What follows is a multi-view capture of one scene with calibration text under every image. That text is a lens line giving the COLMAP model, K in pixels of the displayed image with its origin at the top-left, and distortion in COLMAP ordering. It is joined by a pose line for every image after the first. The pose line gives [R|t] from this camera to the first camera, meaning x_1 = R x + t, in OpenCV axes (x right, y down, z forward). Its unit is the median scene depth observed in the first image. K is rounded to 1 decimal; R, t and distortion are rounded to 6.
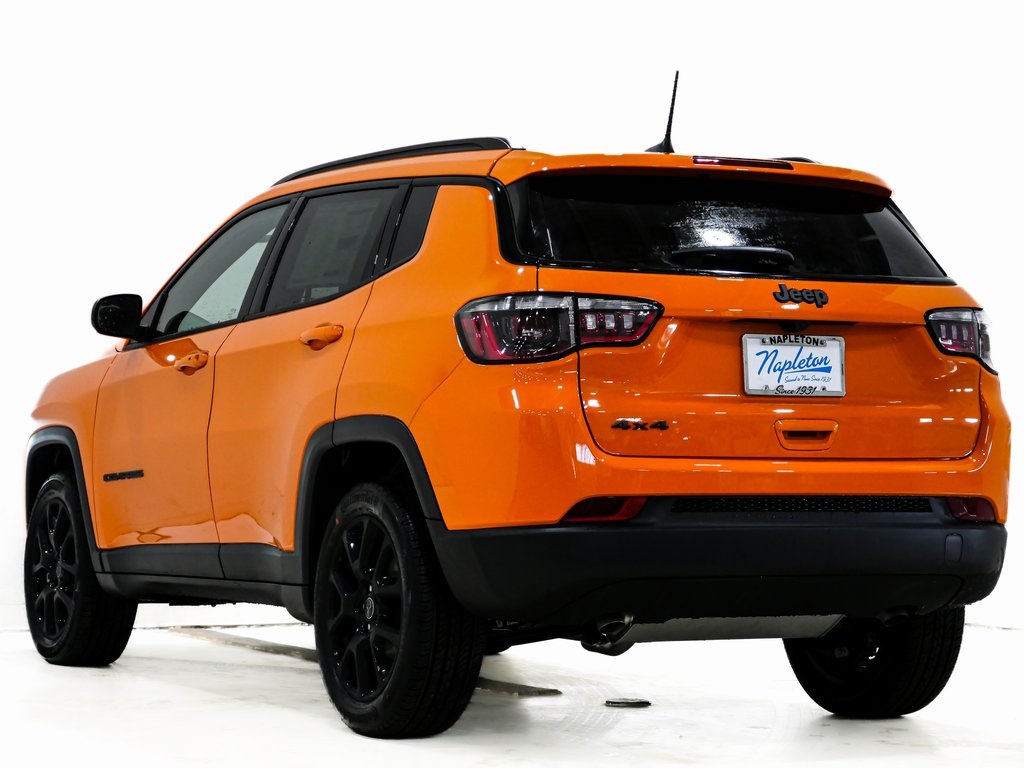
lens RADIAL K [[2683.3, 0, 512.0], [0, 2683.3, 384.0], [0, 0, 1]] dist [-0.000551, 0.046896]
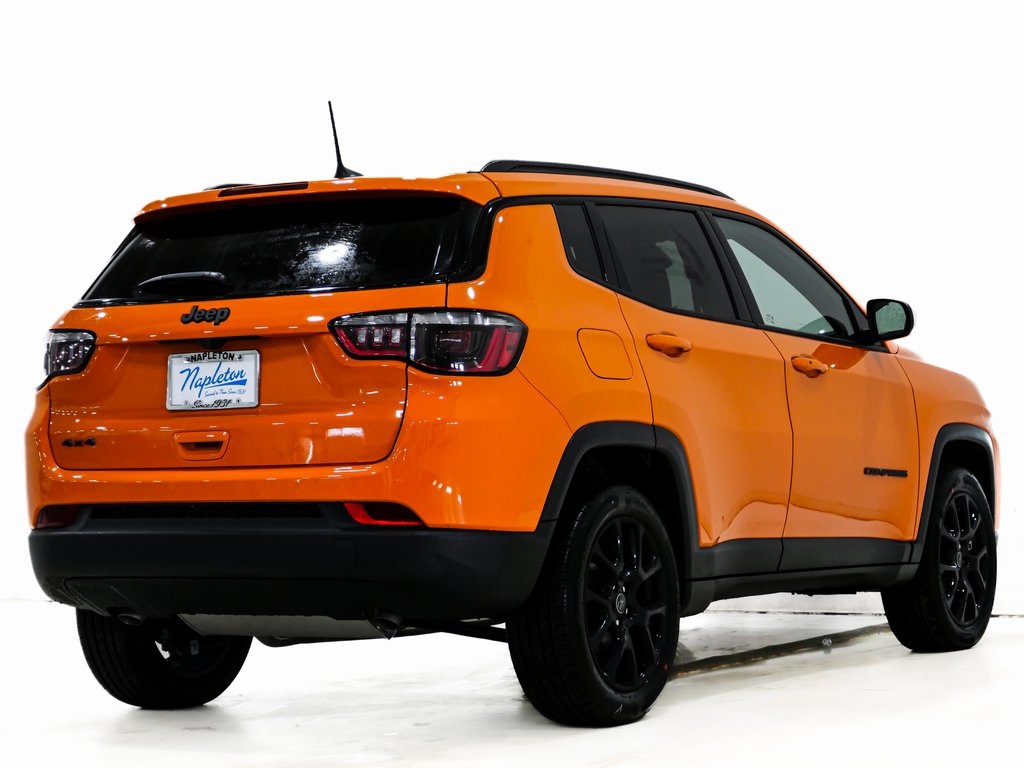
lens RADIAL K [[2514.0, 0, 512.0], [0, 2514.0, 384.0], [0, 0, 1]] dist [-0.003452, 0.173033]
pose [[0.533615, -0.041689, -0.844699, 1.012905], [0.049005, 0.998630, -0.018329, 0.018625], [0.844306, -0.031614, 0.534927, 0.565962]]
